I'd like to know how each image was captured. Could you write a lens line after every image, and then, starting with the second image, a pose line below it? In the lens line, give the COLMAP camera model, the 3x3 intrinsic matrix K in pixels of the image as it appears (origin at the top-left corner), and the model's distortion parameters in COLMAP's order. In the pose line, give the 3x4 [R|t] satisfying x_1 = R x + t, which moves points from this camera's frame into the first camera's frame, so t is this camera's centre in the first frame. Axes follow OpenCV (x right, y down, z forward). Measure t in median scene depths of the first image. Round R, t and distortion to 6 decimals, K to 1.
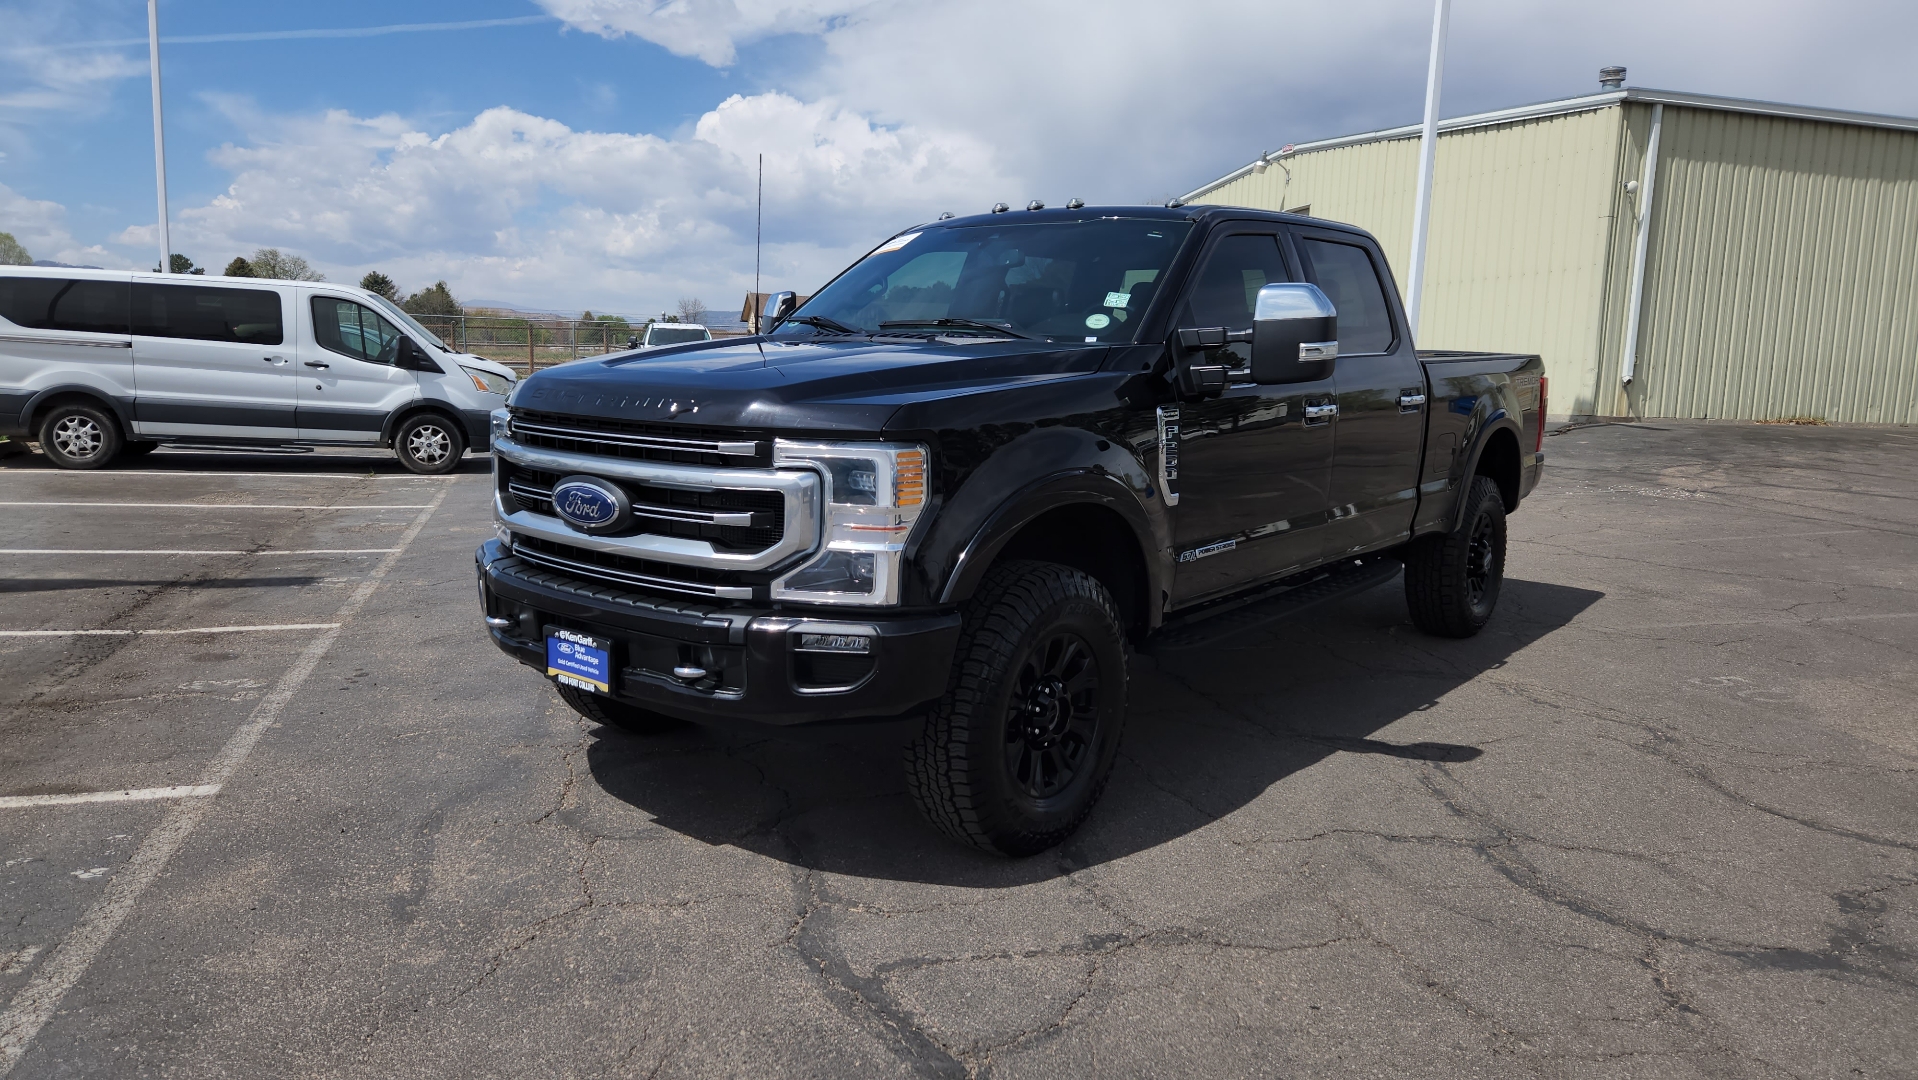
lens RADIAL K [[1283.5, 0, 920.7], [0, 1283.5, 530.0], [0, 0, 1]] dist [0.077589, -0.062186]
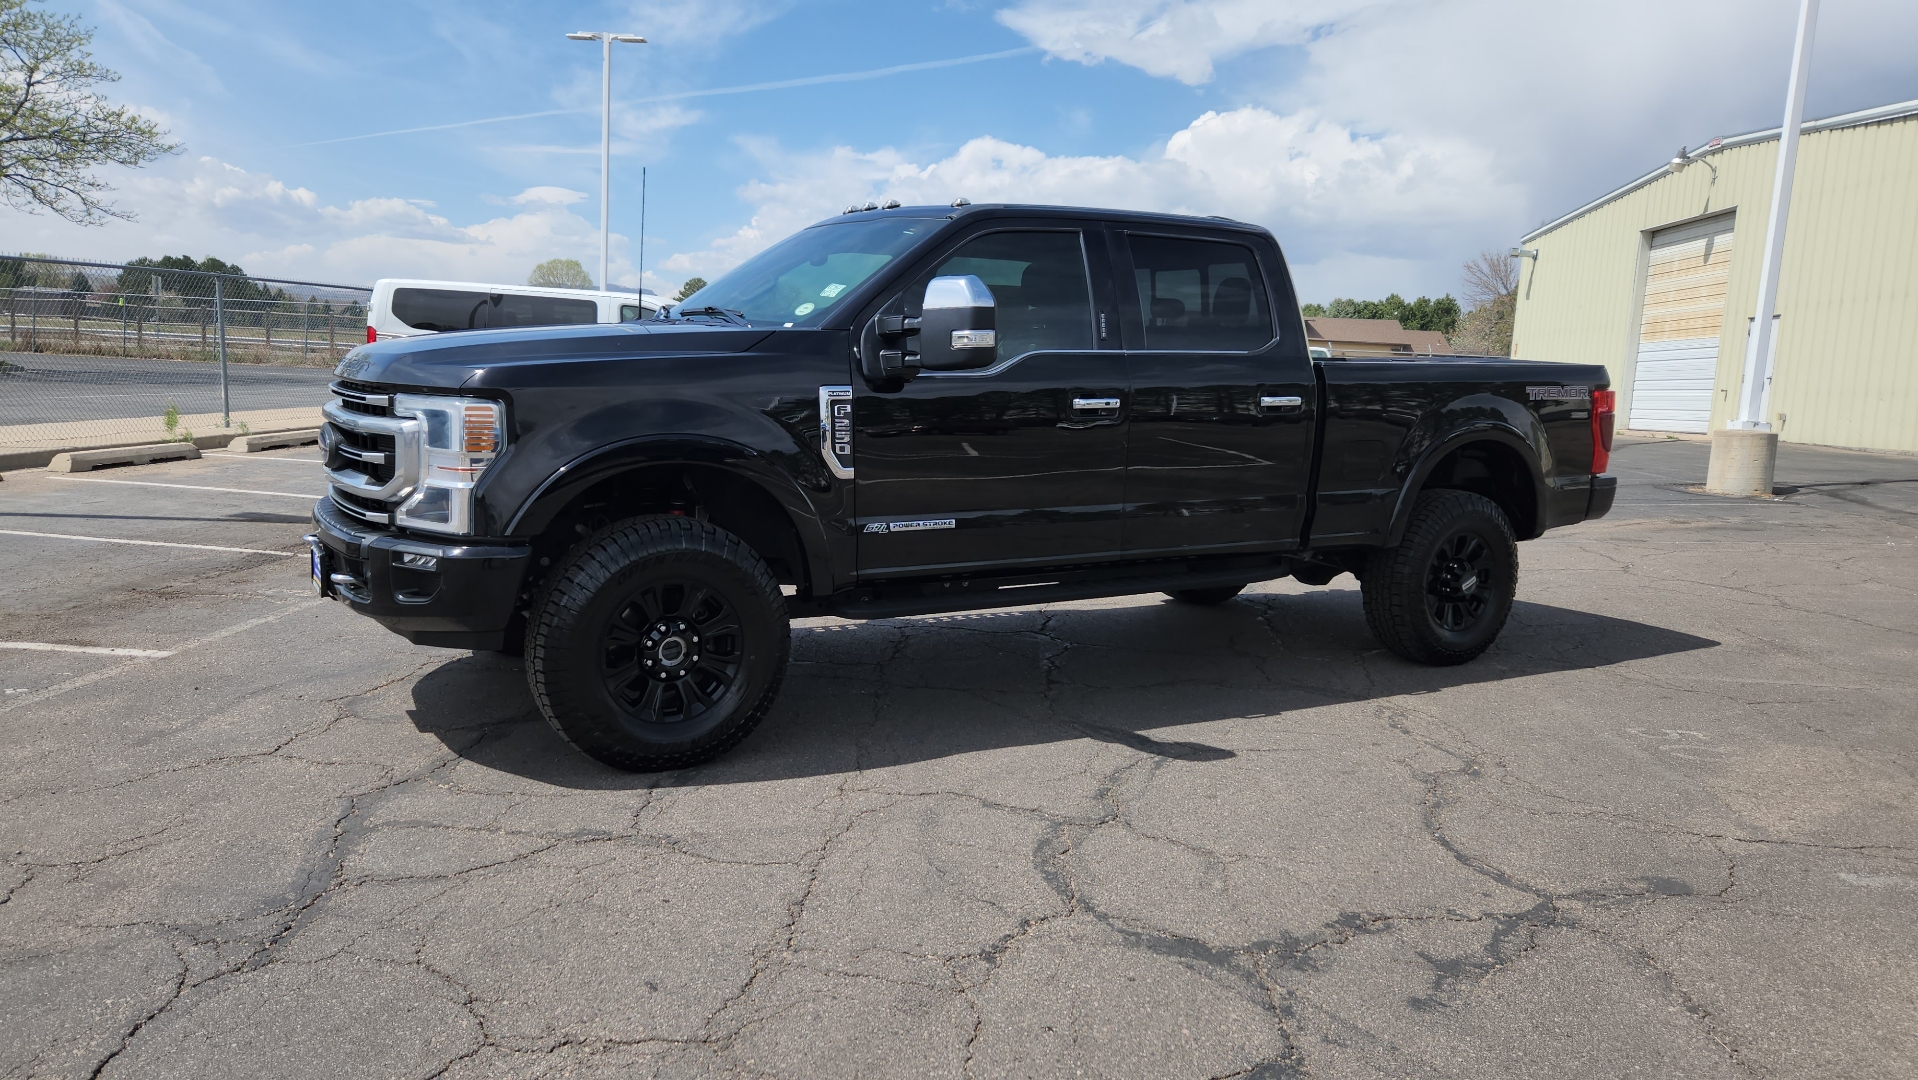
lens RADIAL K [[1283.5, 0, 916.2], [0, 1283.5, 529.5], [0, 0, 1]] dist [0.077589, -0.062186]
pose [[0.938575, 0.064316, -0.339029, 0.183702], [-0.069184, 0.997601, -0.002279, 0.006507], [0.338070, 0.025595, 0.940773, 0.000548]]
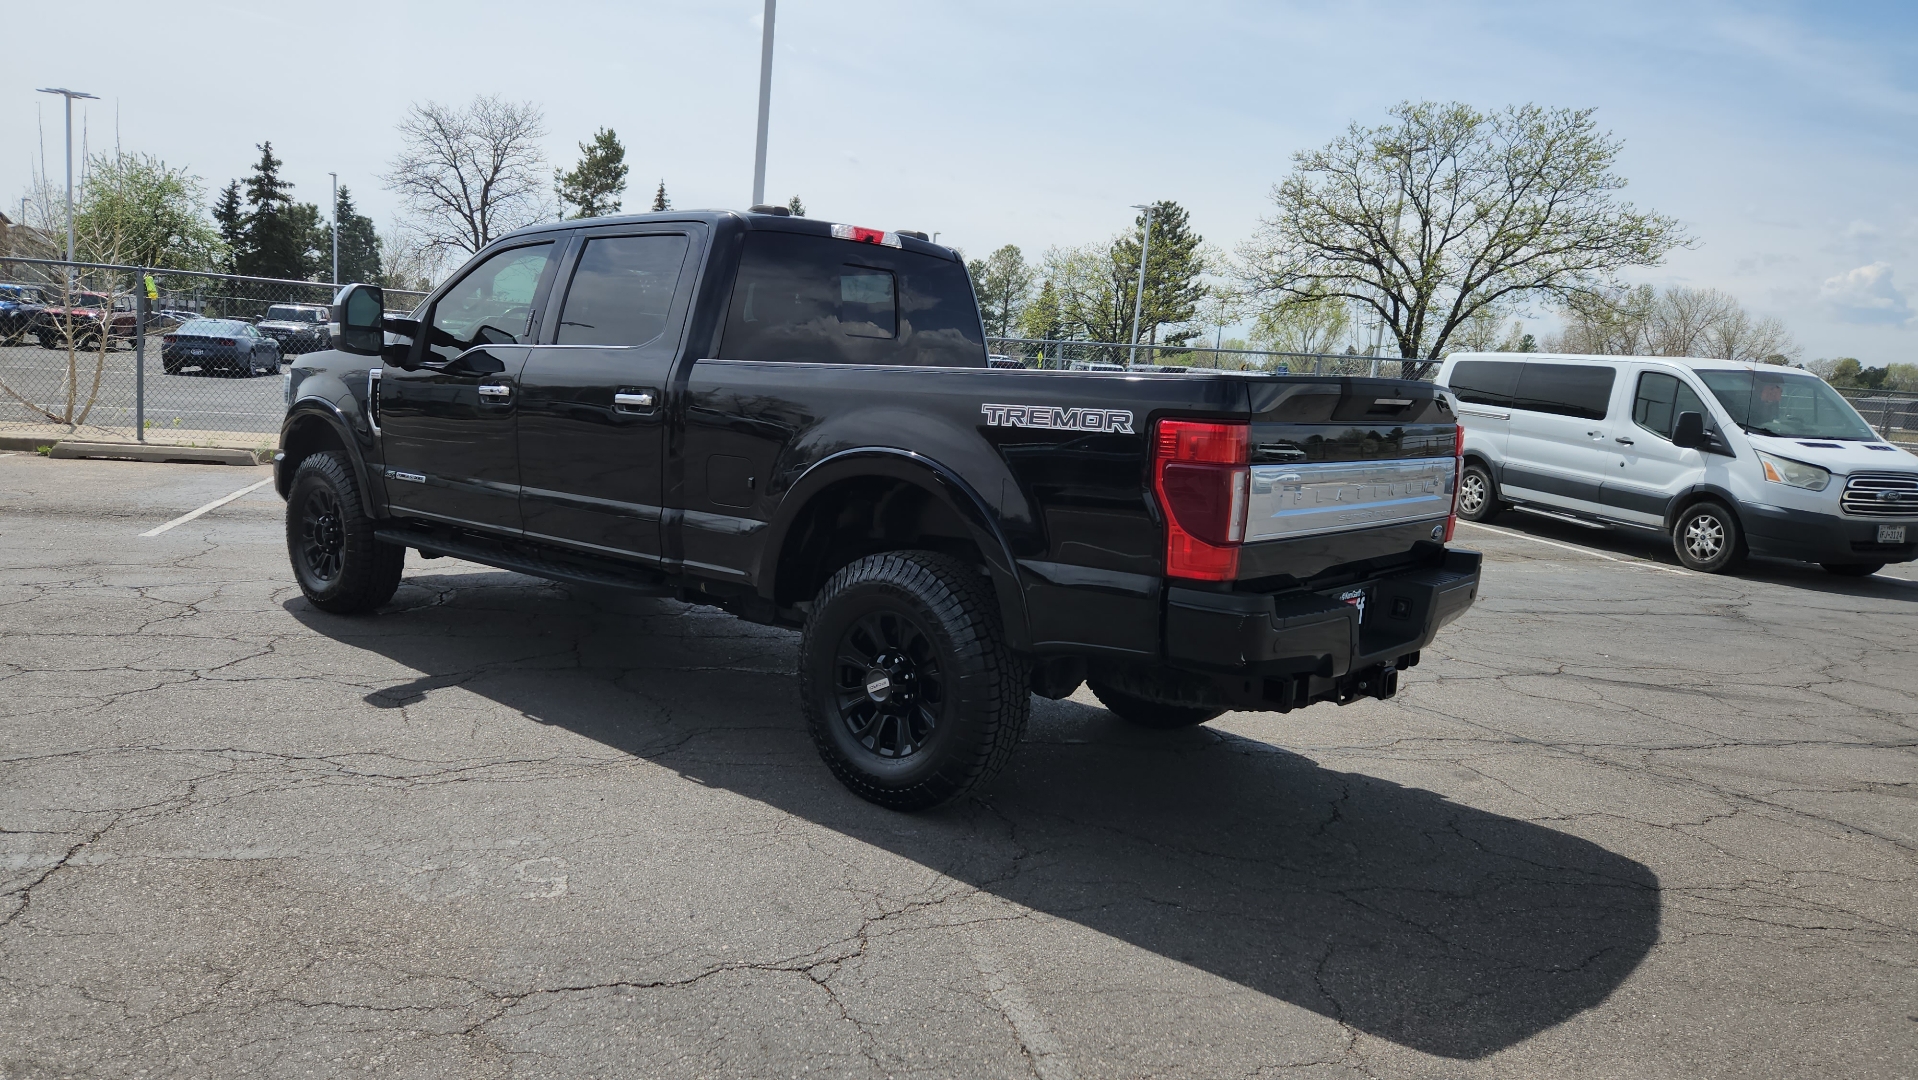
lens RADIAL K [[1284.9, 0, 922.5], [0, 1284.9, 534.5], [0, 0, 1]] dist [0.077471, -0.062932]
pose [[-0.028620, 0.104128, -0.994152, 0.507919], [-0.197756, 0.974312, 0.107743, -0.058517], [0.979833, 0.199683, -0.007293, 0.491992]]
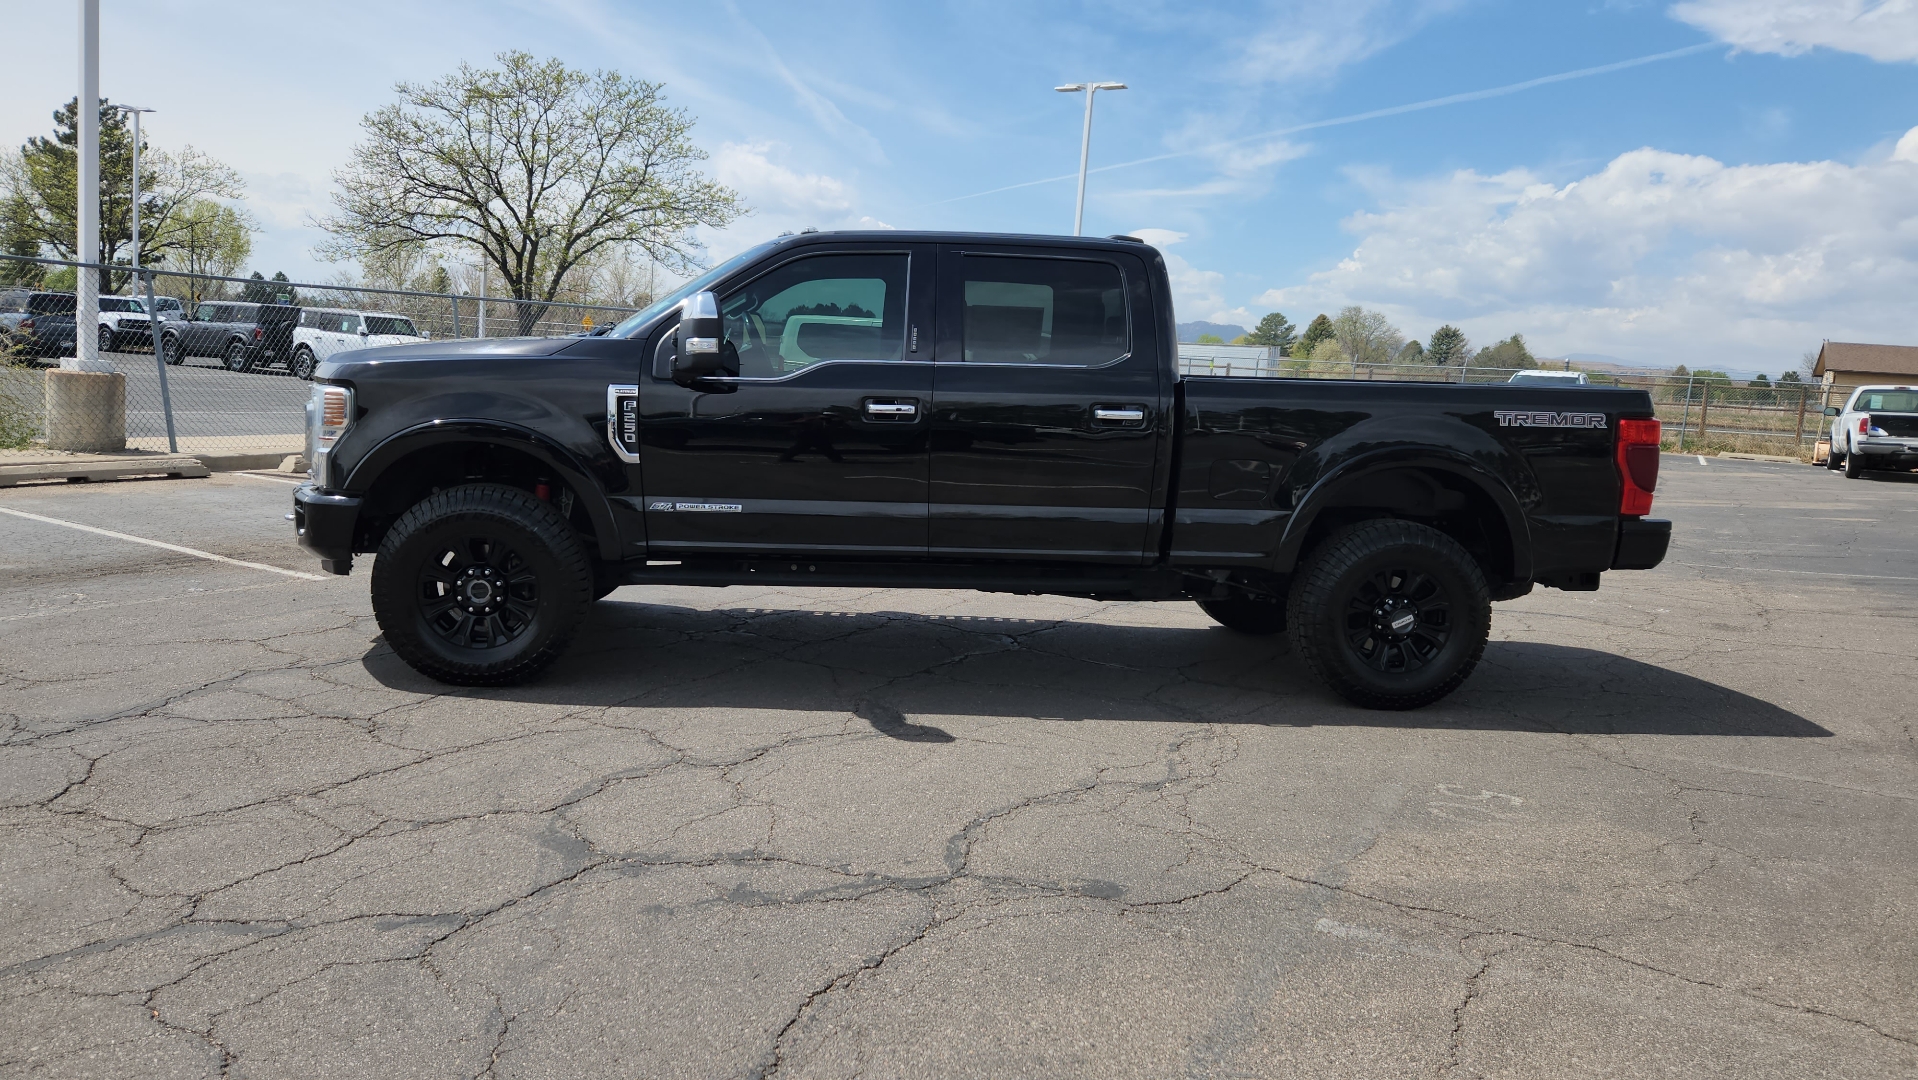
lens RADIAL K [[1283.5, 0, 925.8], [0, 1283.5, 521.6], [0, 0, 1]] dist [0.077589, -0.062186]
pose [[0.701666, 0.103885, -0.704892, 0.392141], [-0.136532, 0.990584, 0.010083, -0.004178], [0.699302, 0.089166, 0.709243, 0.085940]]
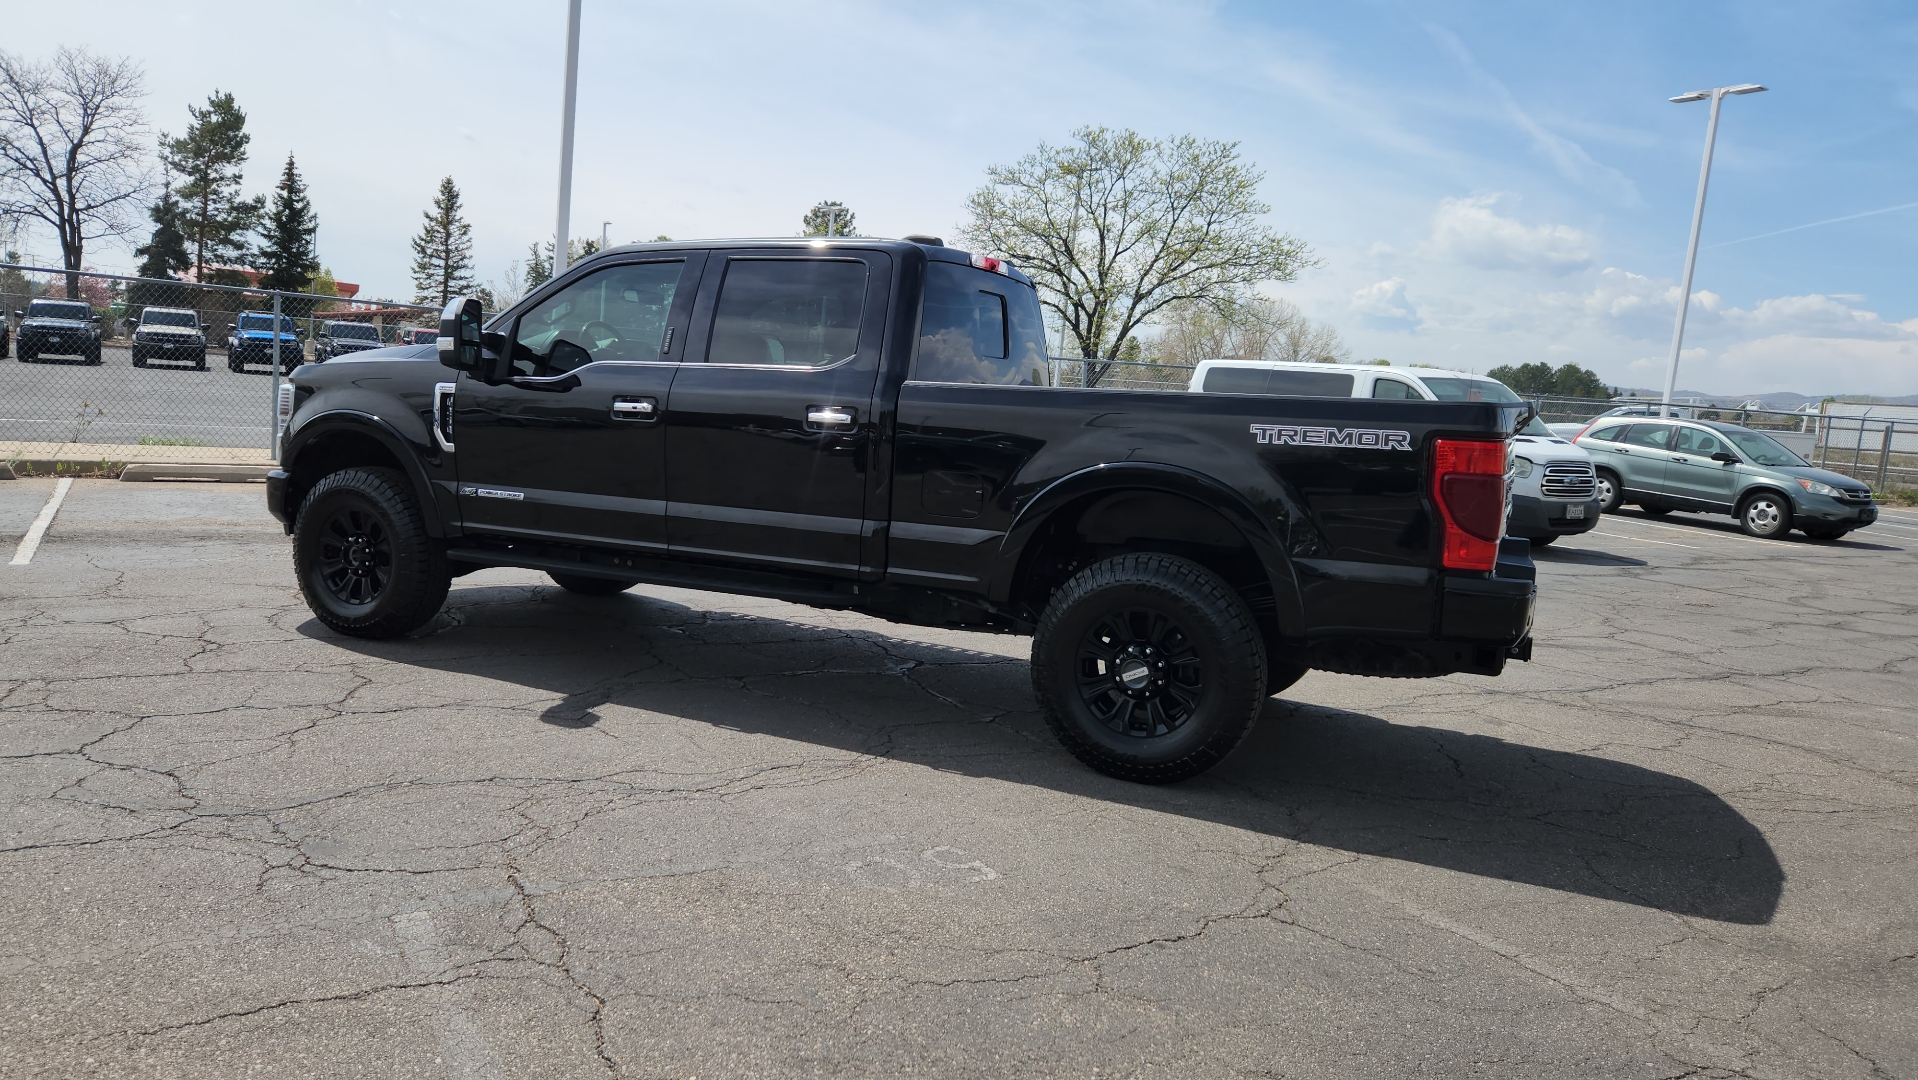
lens RADIAL K [[1284.9, 0, 923.5], [0, 1284.9, 510.0], [0, 0, 1]] dist [0.077471, -0.062932]
pose [[0.247639, 0.088464, -0.964805, 0.522440], [-0.192487, 0.980464, 0.040494, -0.034815], [0.949539, 0.175685, 0.259829, 0.337535]]
